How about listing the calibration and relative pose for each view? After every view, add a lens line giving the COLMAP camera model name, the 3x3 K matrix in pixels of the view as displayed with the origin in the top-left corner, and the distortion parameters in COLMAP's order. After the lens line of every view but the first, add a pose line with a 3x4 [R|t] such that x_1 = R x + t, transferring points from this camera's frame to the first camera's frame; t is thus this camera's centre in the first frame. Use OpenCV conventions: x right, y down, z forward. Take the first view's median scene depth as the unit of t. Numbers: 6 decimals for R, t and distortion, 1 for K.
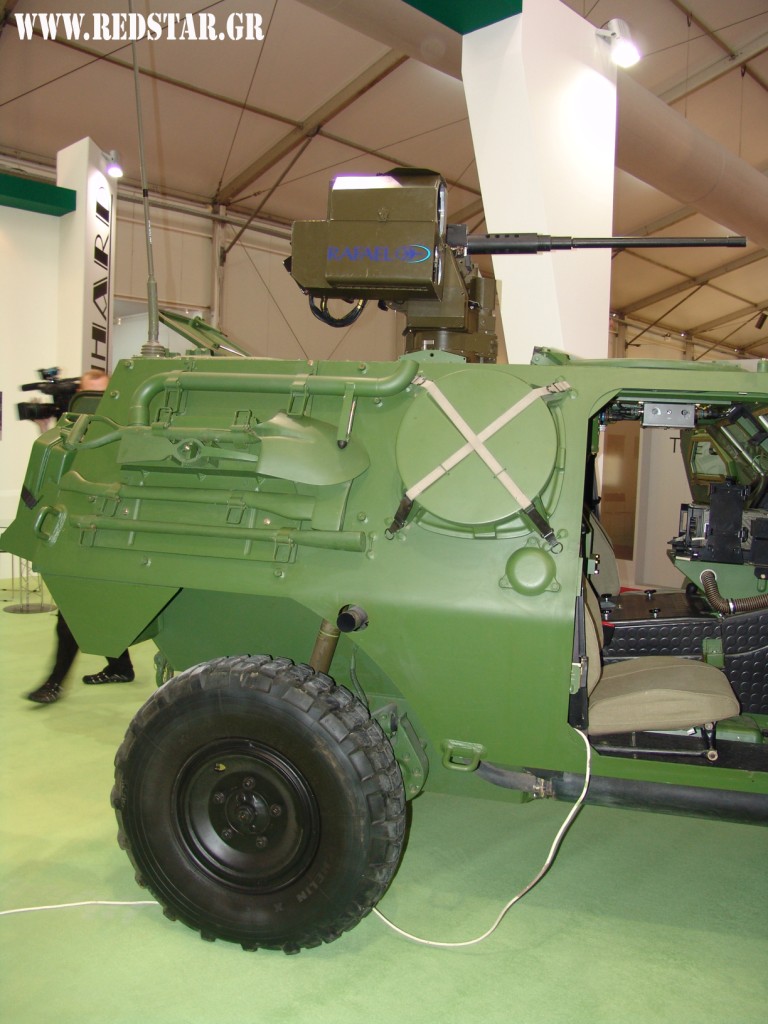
lens RADIAL K [[858.7, 0, 384.0], [0, 858.7, 512.0], [0, 0, 1]] dist [-0.160561, 0.153620]
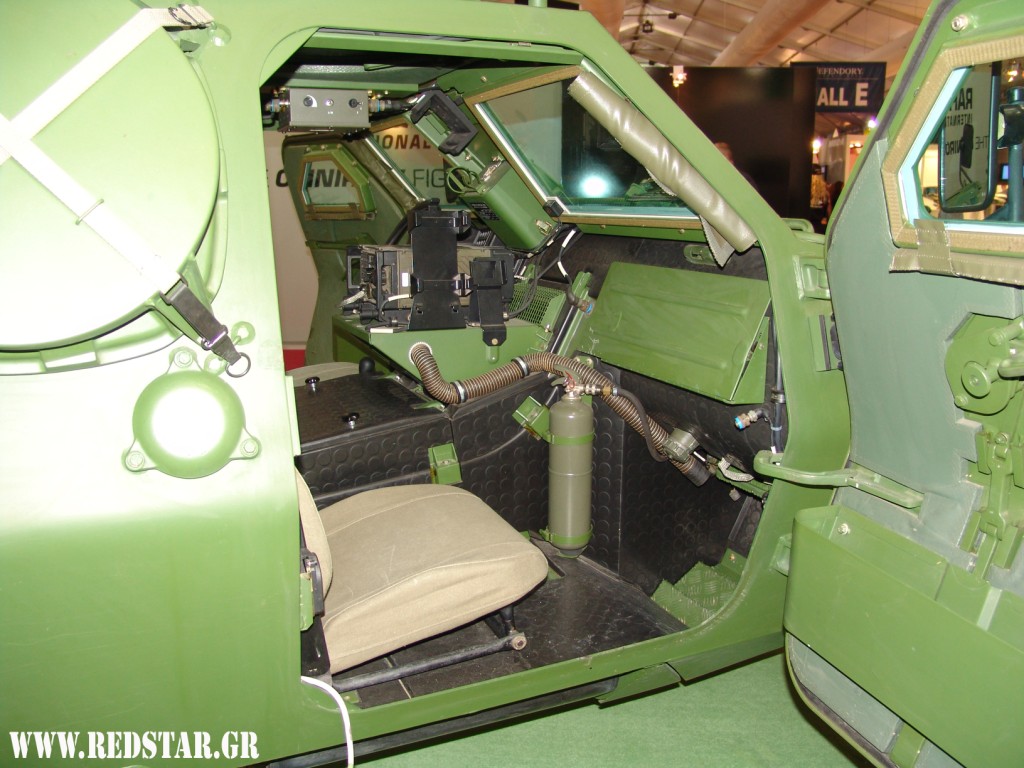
lens RADIAL K [[858.7, 0, 512.4], [0, 858.7, 395.0], [0, 0, 1]] dist [-0.160561, 0.153620]
pose [[0.778550, -0.183795, 0.600067, 0.035101], [0.082466, 0.977825, 0.192505, -0.018237], [-0.622141, -0.100390, 0.776442, 0.513405]]
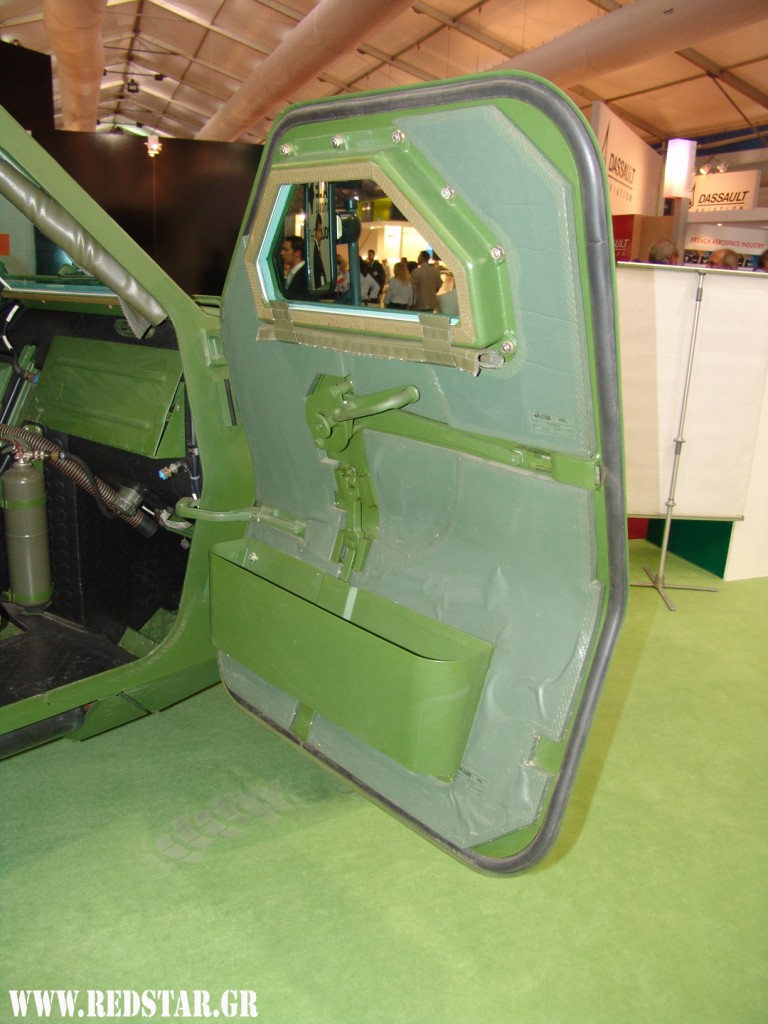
lens RADIAL K [[858.7, 0, 384.0], [0, 858.7, 512.0], [0, 0, 1]] dist [-0.160561, 0.153620]
pose [[0.453400, -0.263603, 0.851435, -0.000601], [0.046507, 0.960961, 0.272747, -0.021895], [-0.890093, -0.084066, 0.447959, 0.400994]]
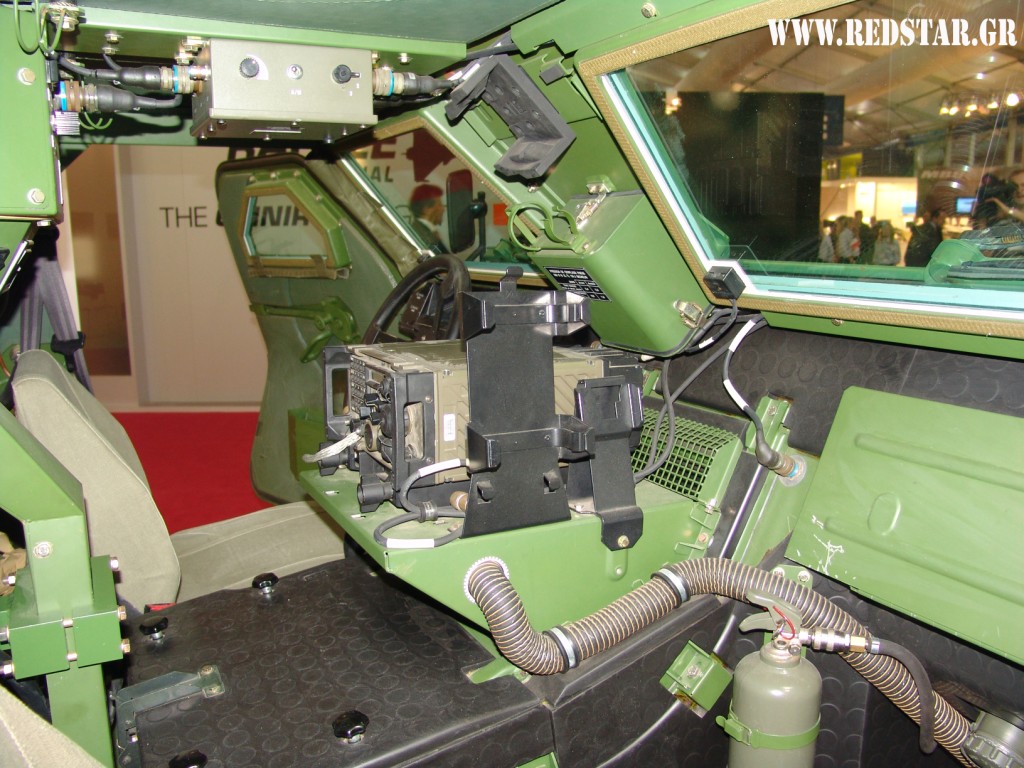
lens RADIAL K [[858.7, 0, 512.4], [0, 858.7, 395.0], [0, 0, 1]] dist [-0.160561, 0.153620]
pose [[0.738038, -0.171855, 0.652508, 0.225285], [0.089030, 0.983370, 0.158297, -0.055590], [-0.668860, -0.058736, 0.741064, 0.904762]]
